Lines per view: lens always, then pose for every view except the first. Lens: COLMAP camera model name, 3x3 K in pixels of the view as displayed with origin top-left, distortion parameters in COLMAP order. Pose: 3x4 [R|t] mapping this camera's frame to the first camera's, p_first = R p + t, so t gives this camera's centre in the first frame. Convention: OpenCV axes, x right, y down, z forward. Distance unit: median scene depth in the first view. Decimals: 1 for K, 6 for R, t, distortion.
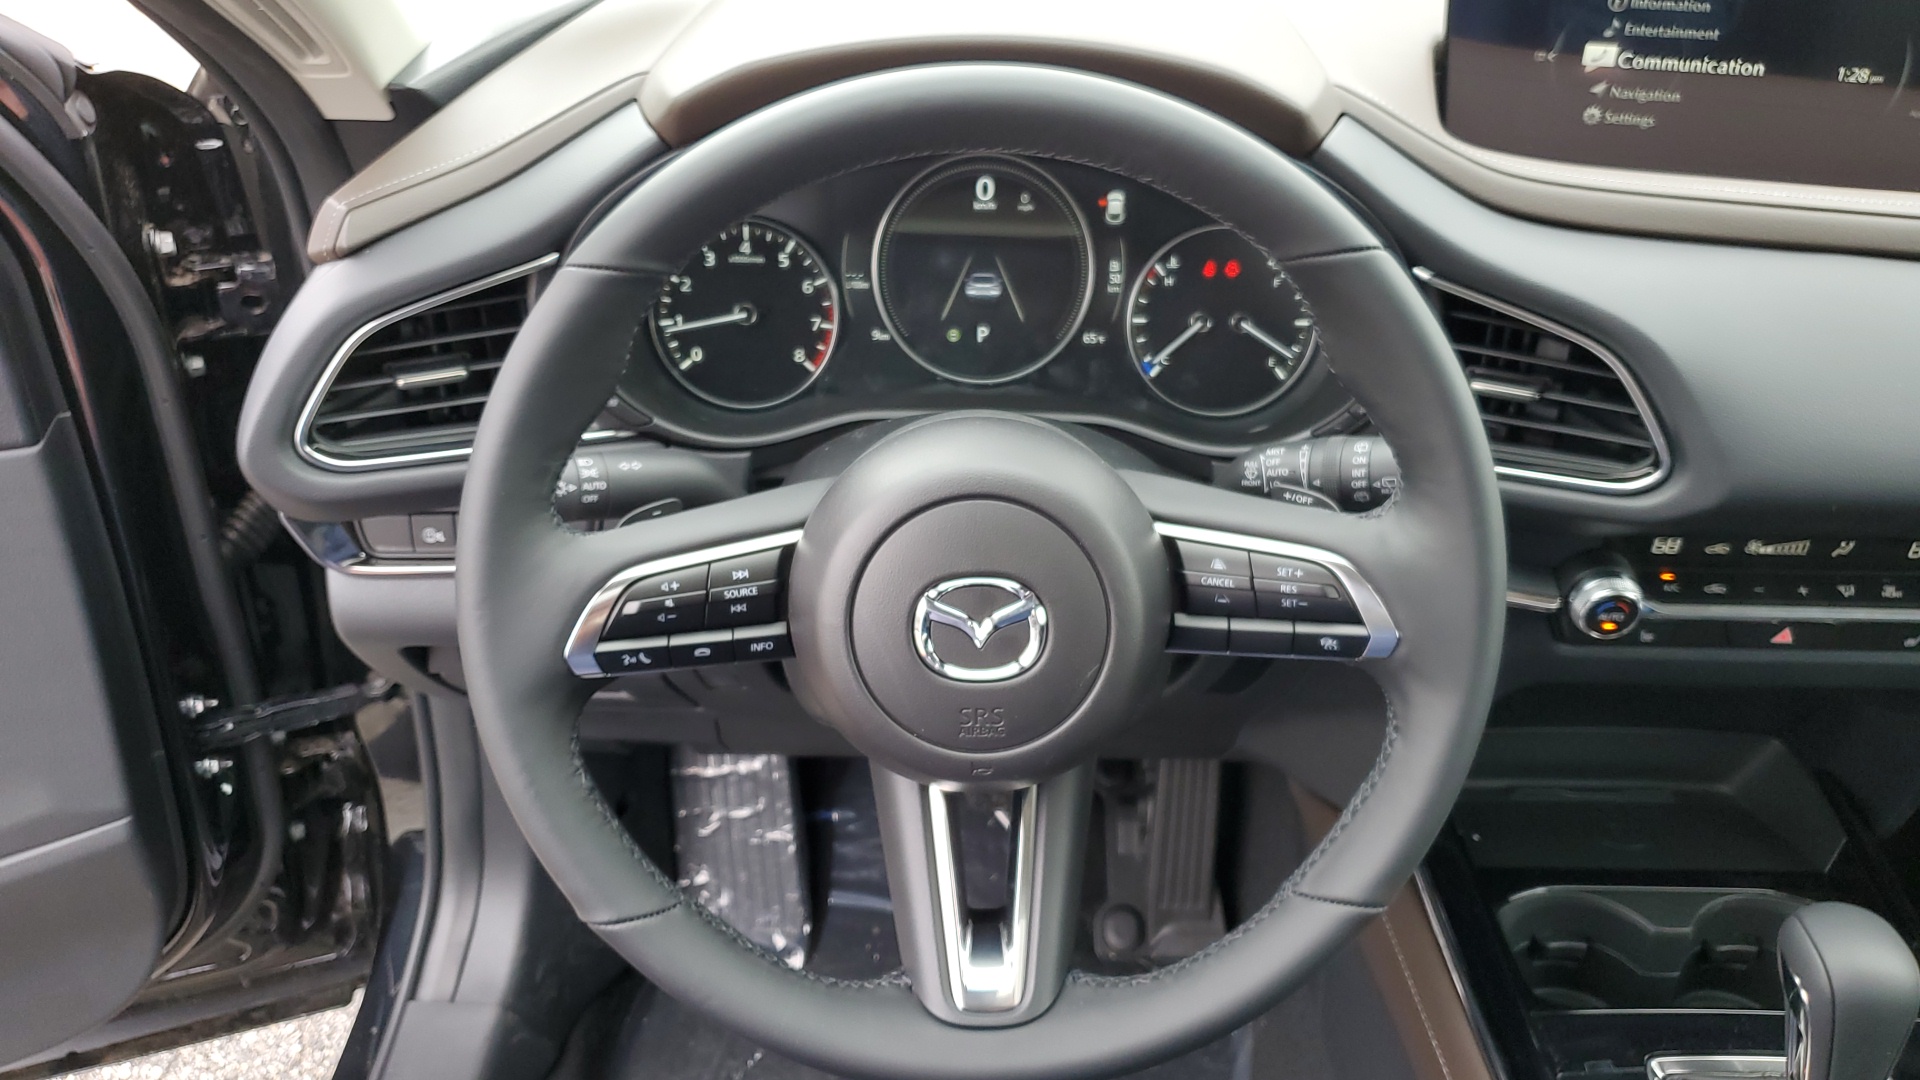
lens RADIAL K [[1527.2, 0, 965.2], [0, 1527.2, 527.7], [0, 0, 1]] dist [0.074261, -0.118505]
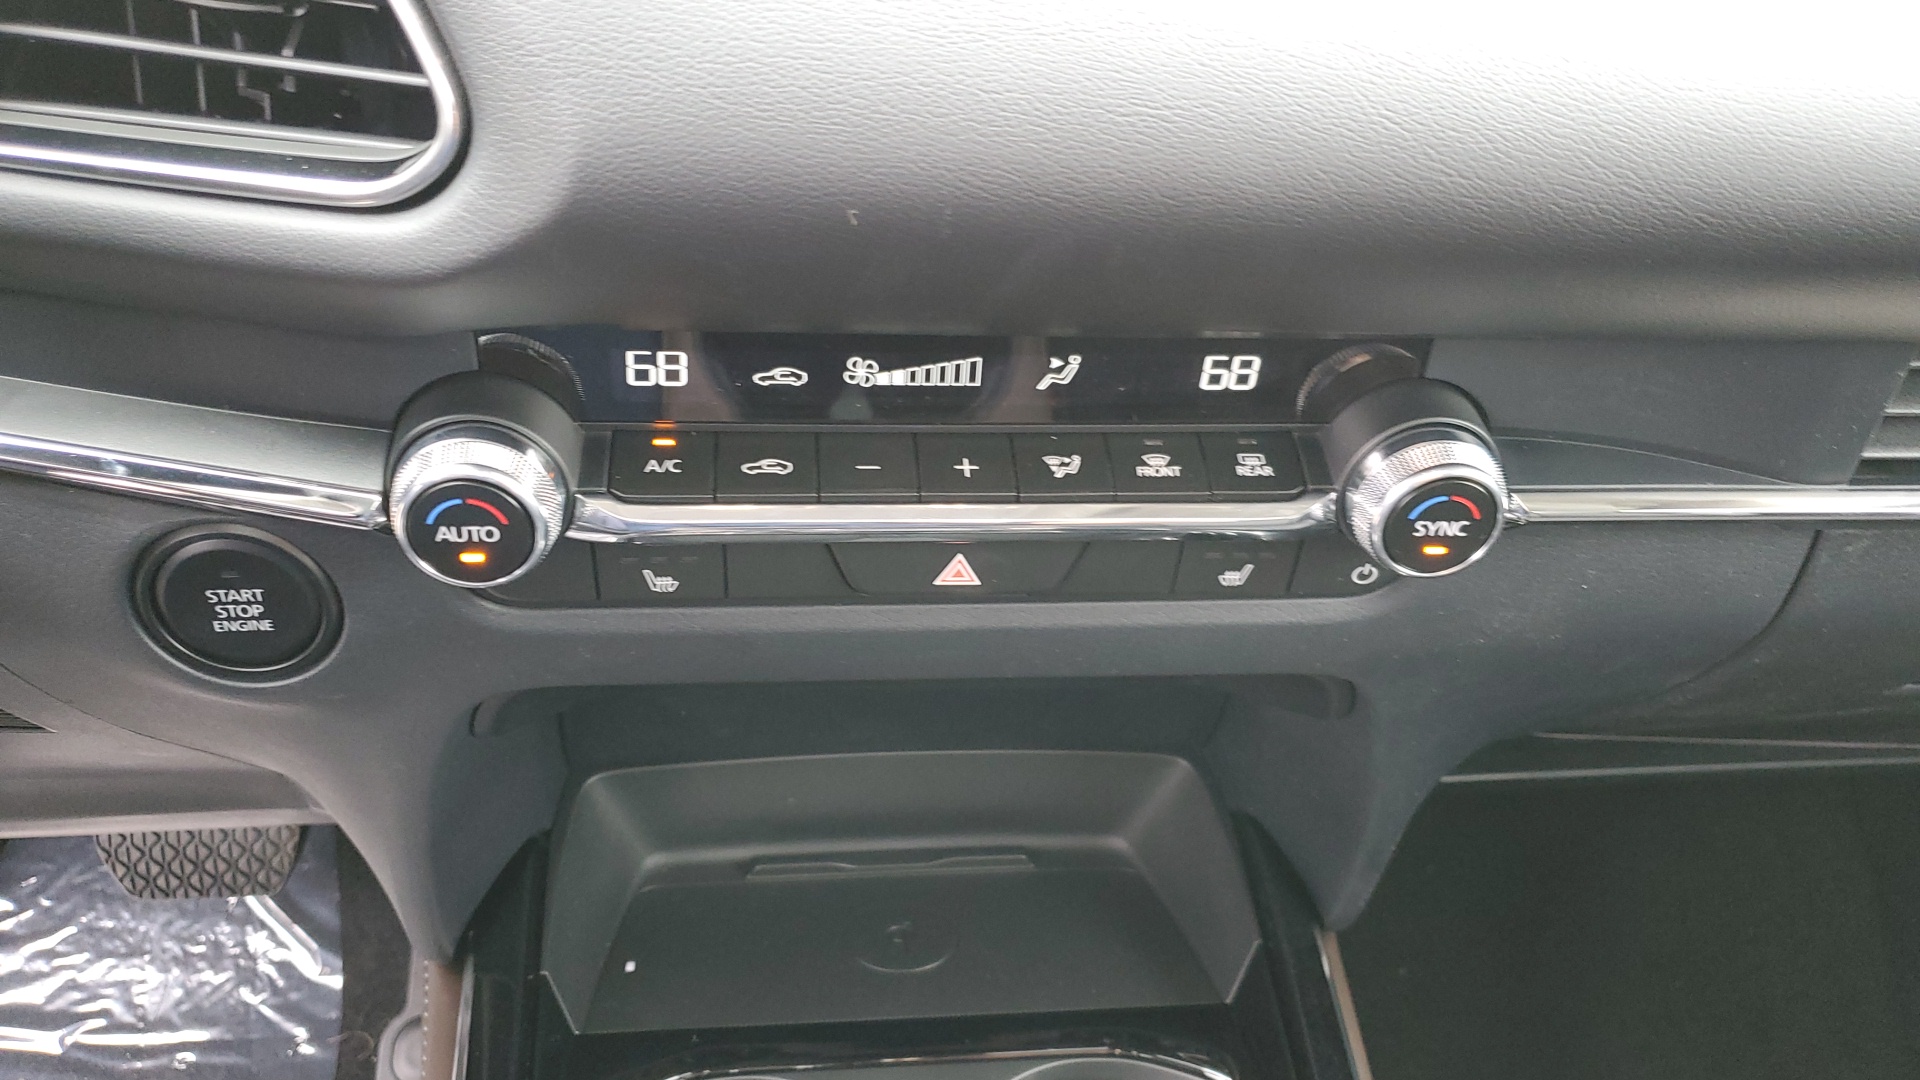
lens RADIAL K [[1527.2, 0, 965.9], [0, 1527.2, 542.0], [0, 0, 1]] dist [0.074261, -0.118505]
pose [[0.994093, -0.024321, 0.105770, 0.496669], [0.021831, 0.999458, 0.024629, 0.051488], [-0.106312, -0.022174, 0.994086, 0.565291]]
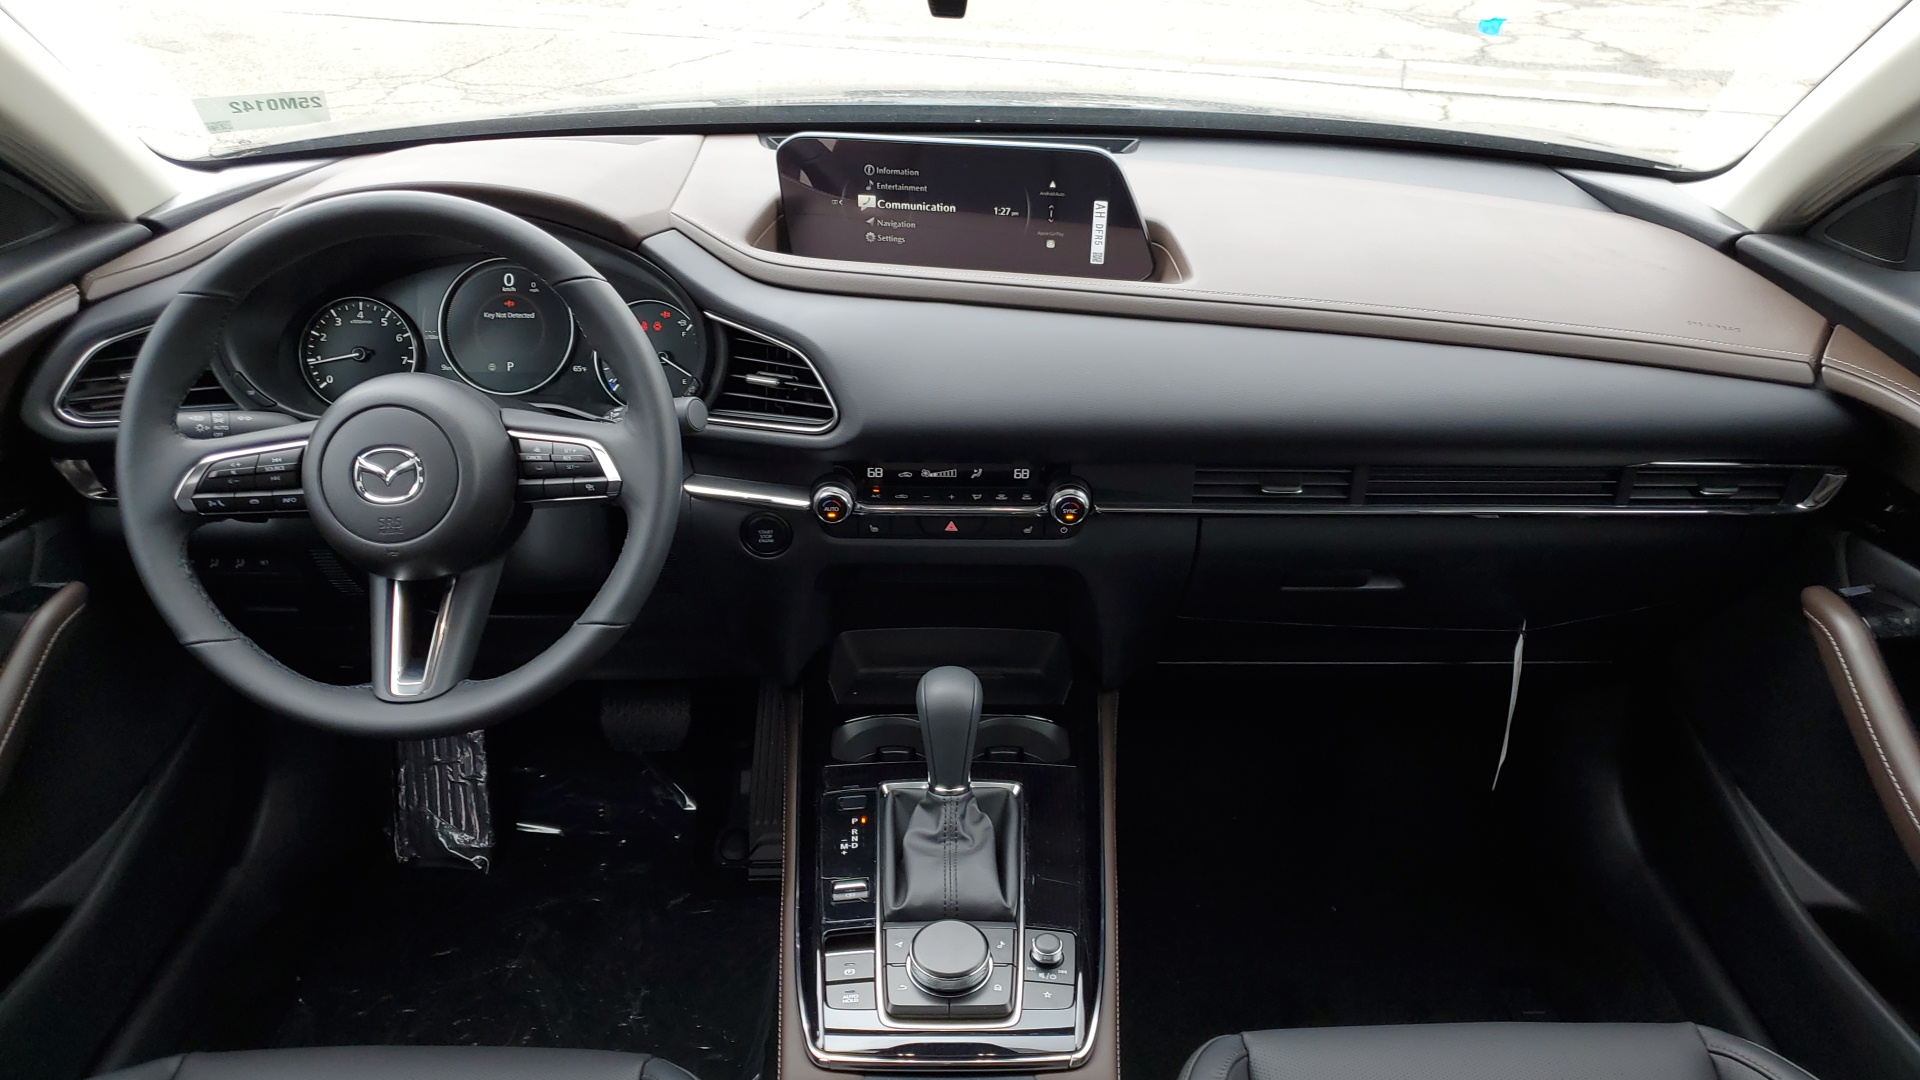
lens RADIAL K [[1527.2, 0, 986.8], [0, 1527.2, 533.8], [0, 0, 1]] dist [0.074261, -0.118505]
pose [[0.999694, -0.011744, 0.021770, 0.544956], [0.014440, 0.991651, -0.128142, 0.302693], [-0.020083, 0.128418, 0.991517, -0.695744]]
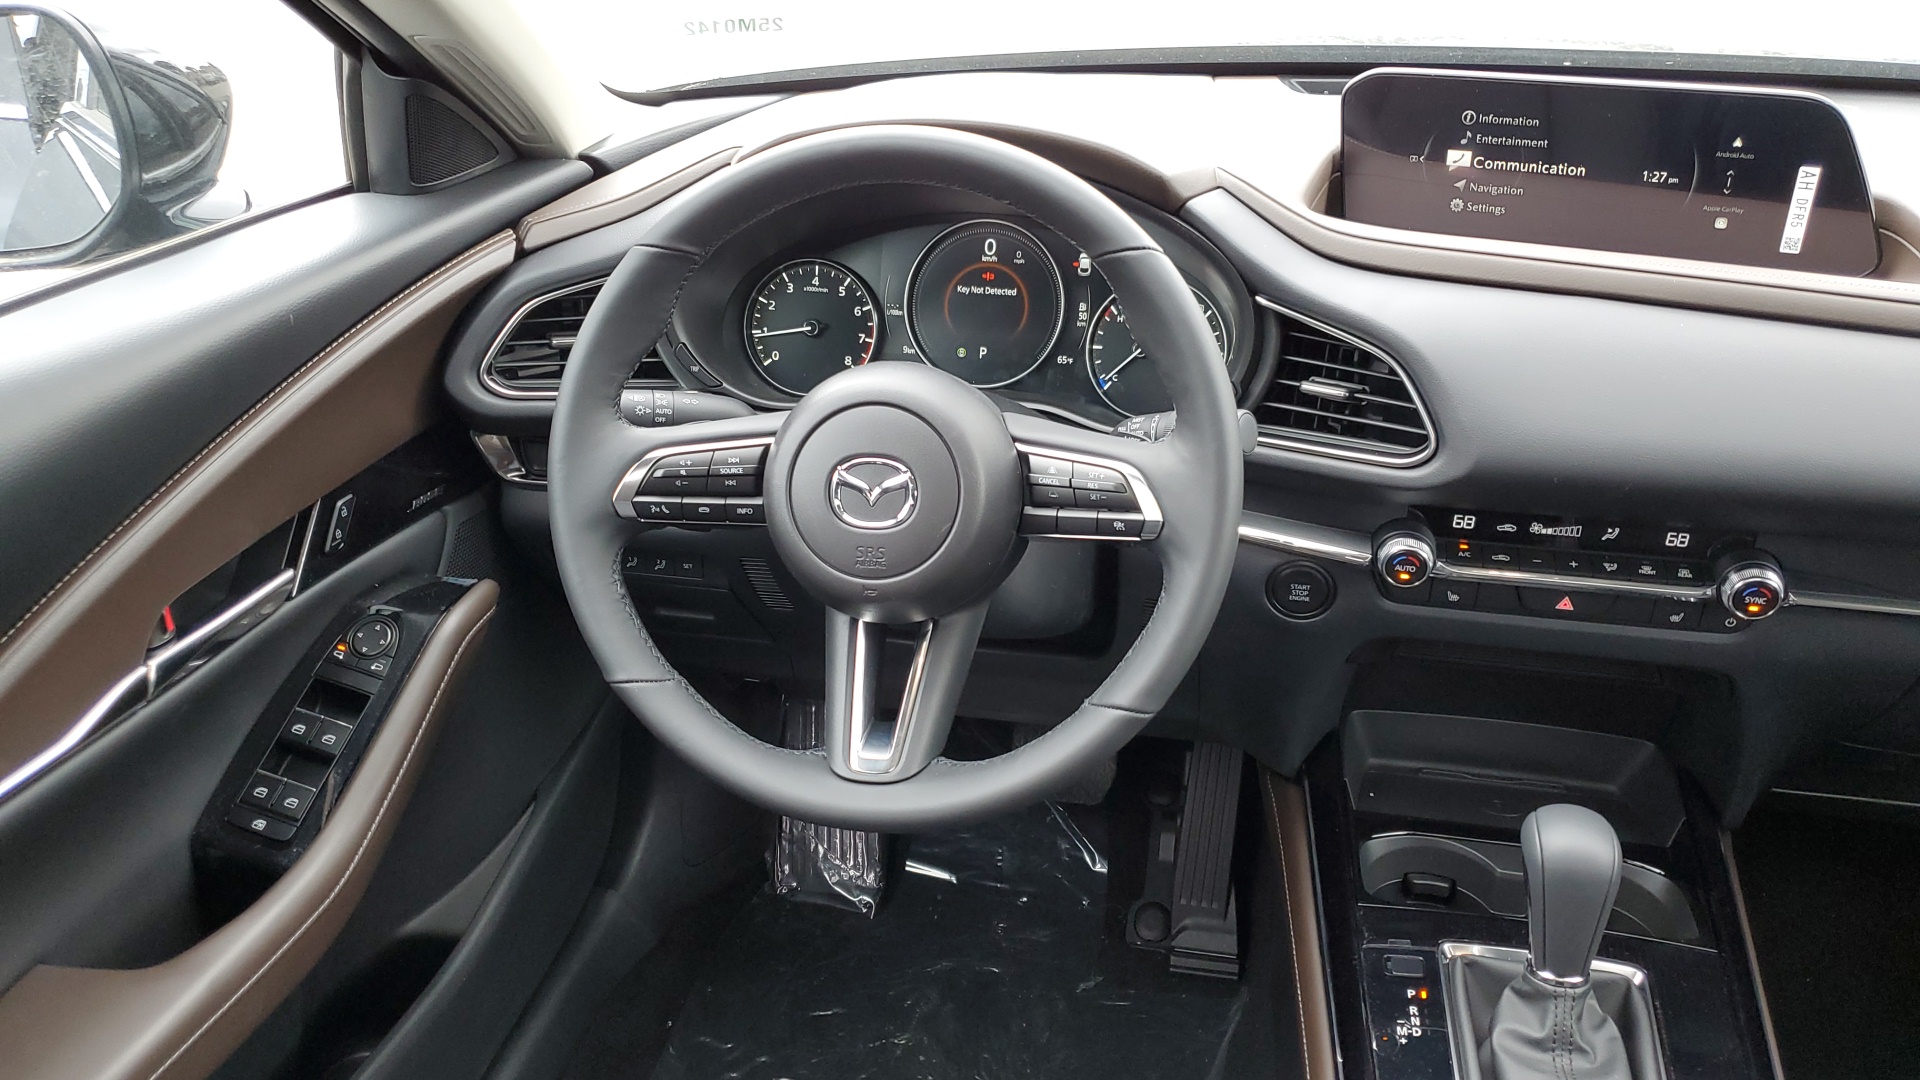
lens RADIAL K [[1527.2, 0, 962.0], [0, 1527.2, 515.5], [0, 0, 1]] dist [0.074261, -0.118505]
pose [[0.979989, 0.067191, -0.187369, 0.286299], [-0.089703, 0.989379, -0.114379, 0.190916], [0.177693, 0.128898, 0.975608, -0.324924]]
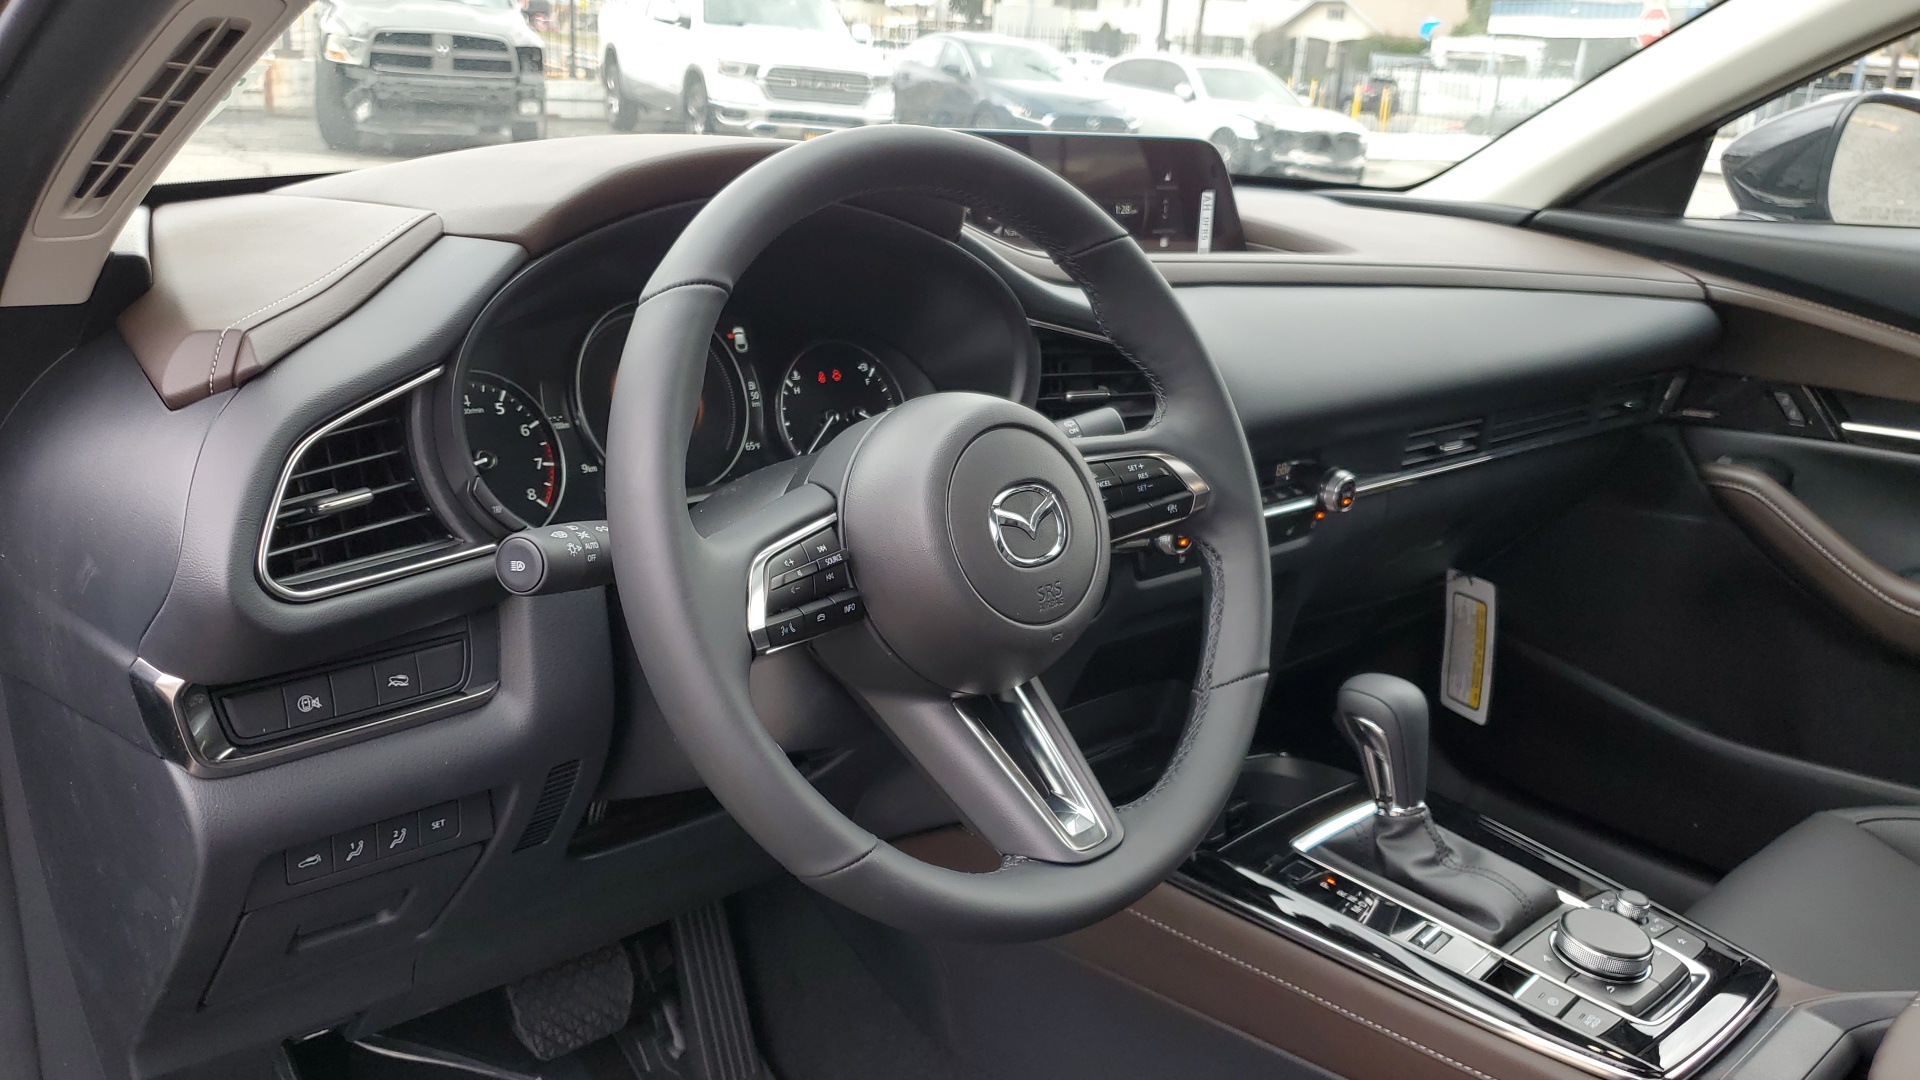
lens RADIAL K [[1527.2, 0, 997.6], [0, 1527.2, 587.3], [0, 0, 1]] dist [0.074261, -0.118505]
pose [[0.705637, -0.196932, 0.680657, -0.685792], [0.351517, 0.931354, -0.094953, 0.175292], [-0.615233, 0.306265, 0.726423, 0.071981]]
